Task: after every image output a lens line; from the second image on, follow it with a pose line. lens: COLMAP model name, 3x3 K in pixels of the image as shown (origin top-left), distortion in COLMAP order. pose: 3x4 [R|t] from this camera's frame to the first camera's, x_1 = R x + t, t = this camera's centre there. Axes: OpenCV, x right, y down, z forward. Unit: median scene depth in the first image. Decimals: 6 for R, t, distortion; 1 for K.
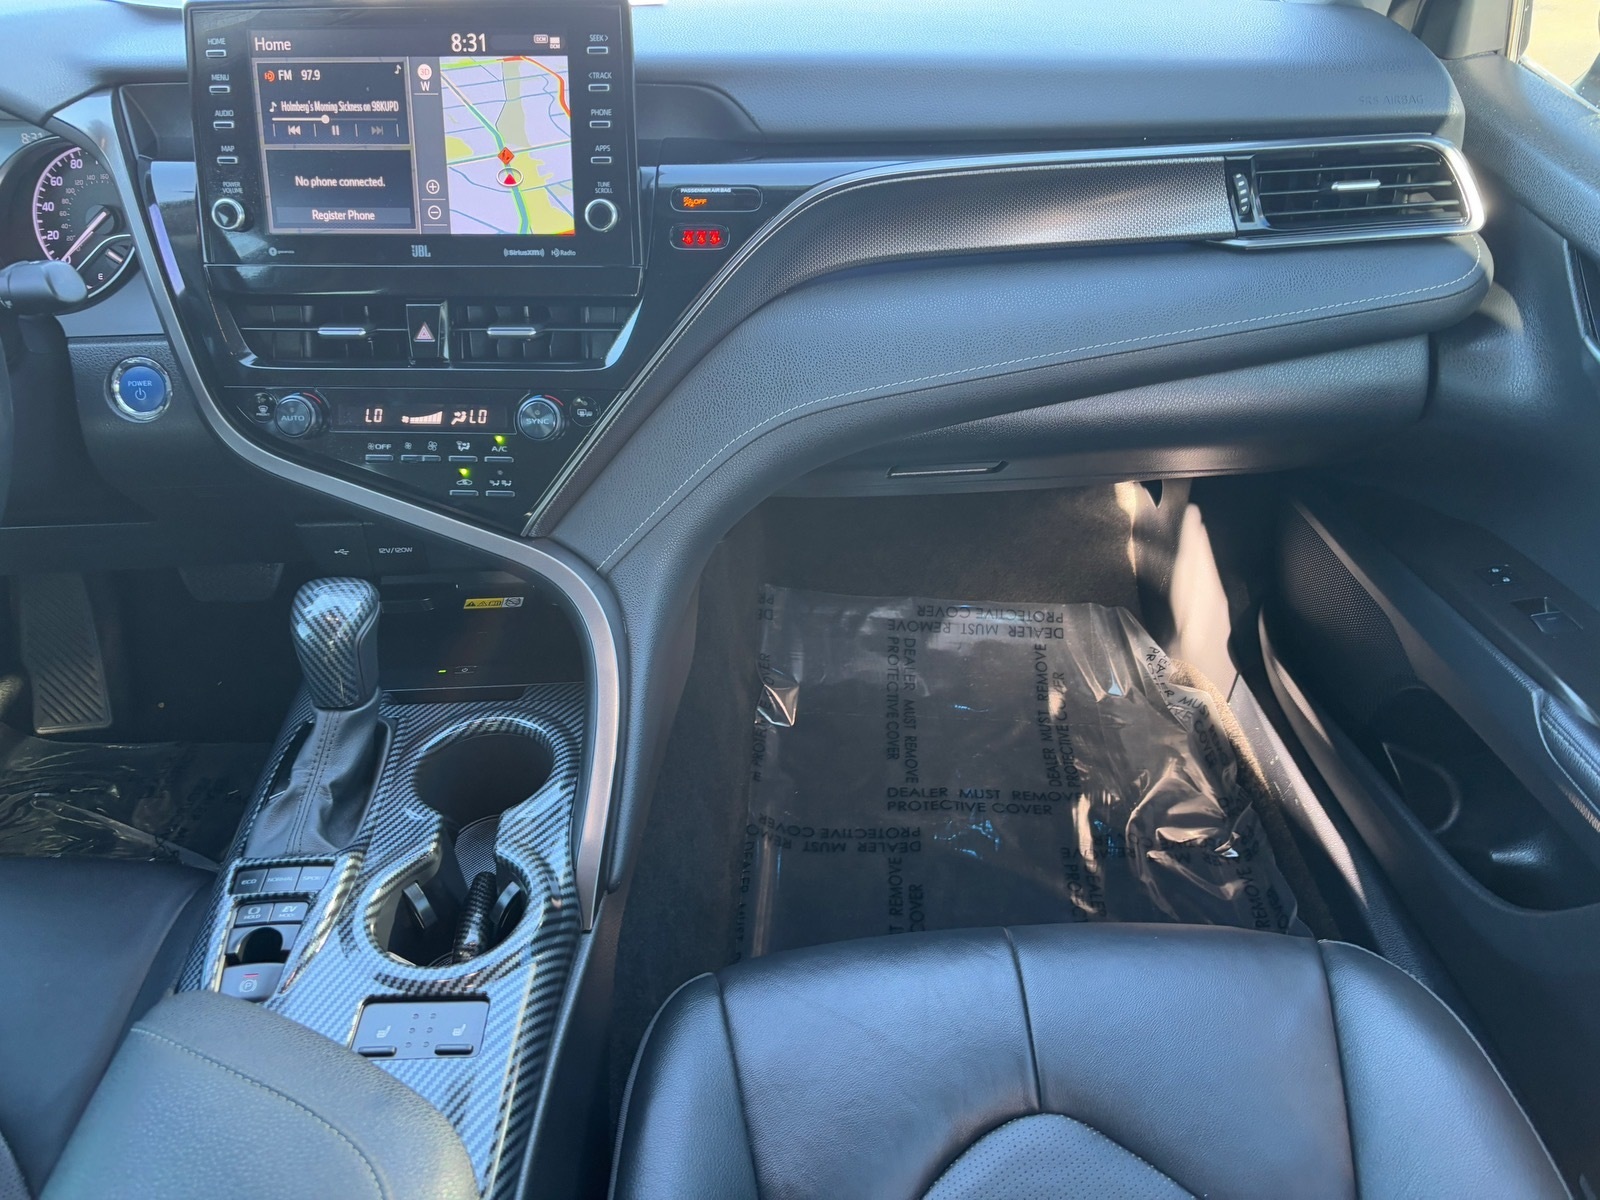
lens RADIAL K [[1222.6, 0, 782.3], [0, 1222.6, 609.2], [0, 0, 1]] dist [0.041888, -0.056917]
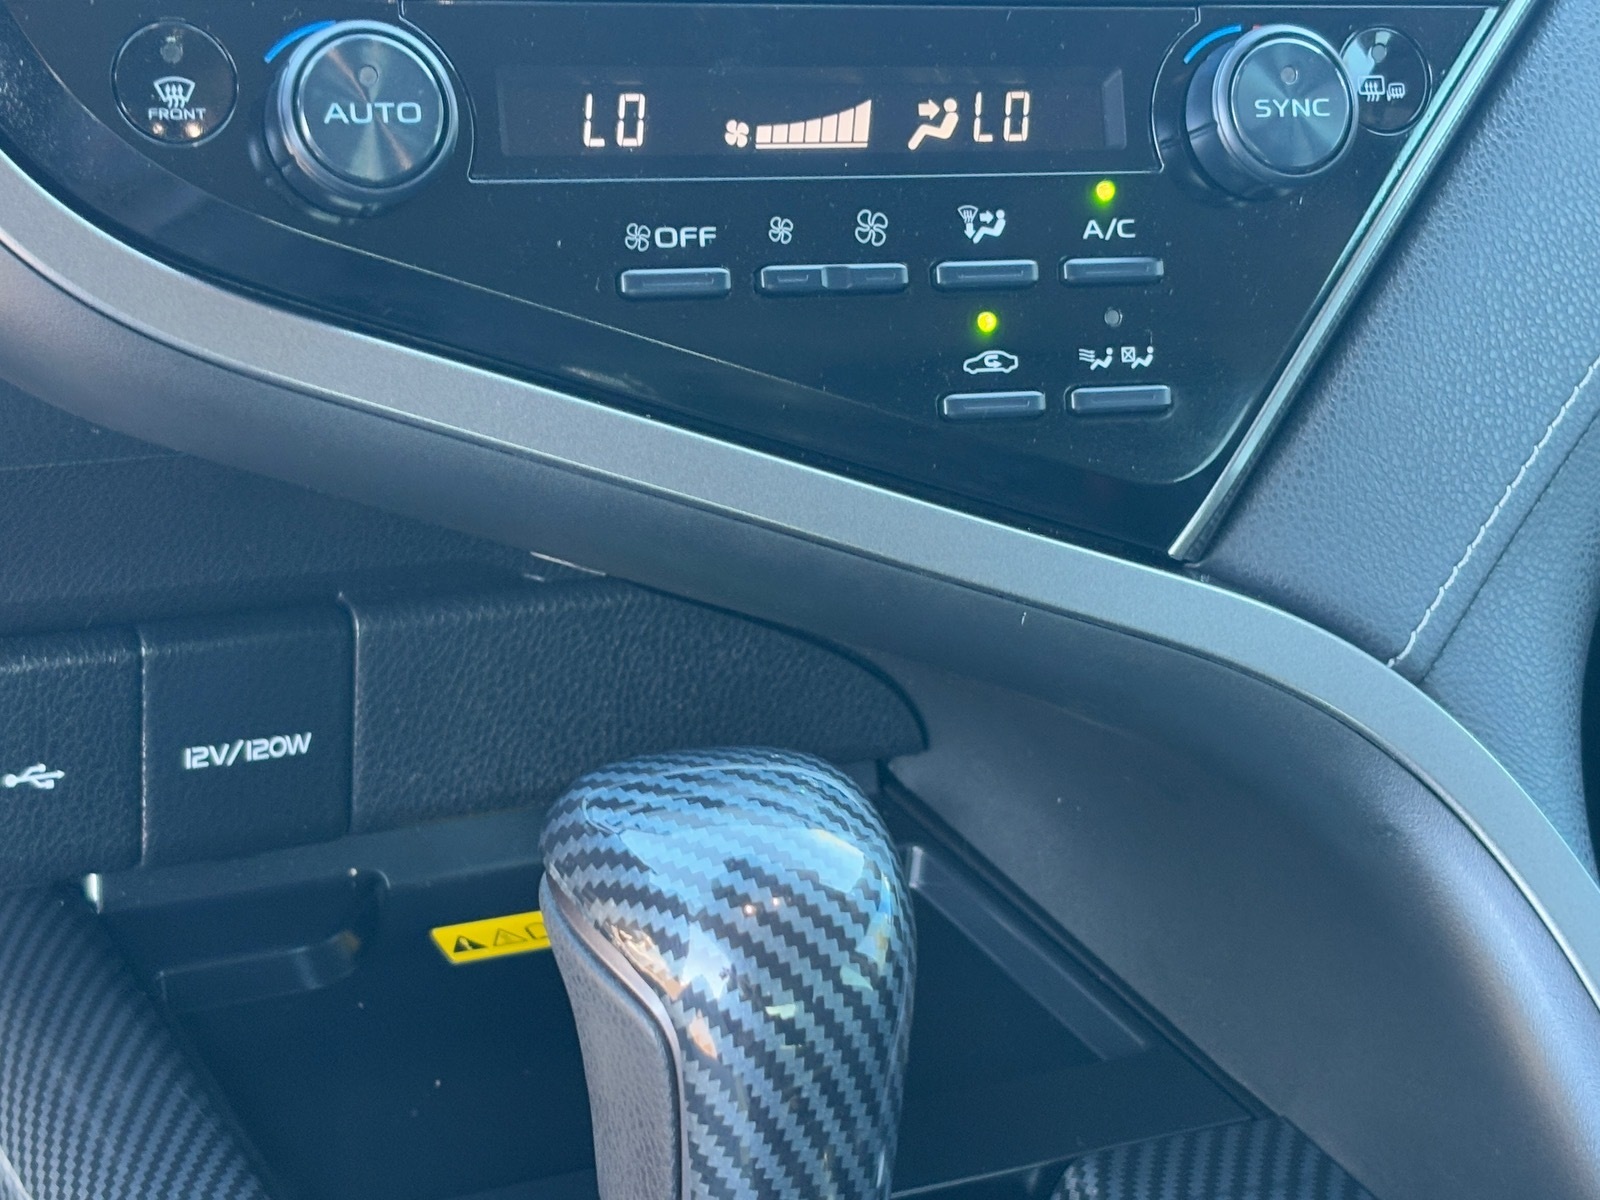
lens RADIAL K [[3122.8, 0, 750.4], [0, 3122.8, 544.7], [0, 0, 1]] dist [0.154828, 0.000000]
pose [[0.897820, -0.059909, 0.436268, -0.614289], [0.140037, 0.978117, -0.153874, 0.029739], [-0.417503, 0.199245, 0.886563, 0.458096]]
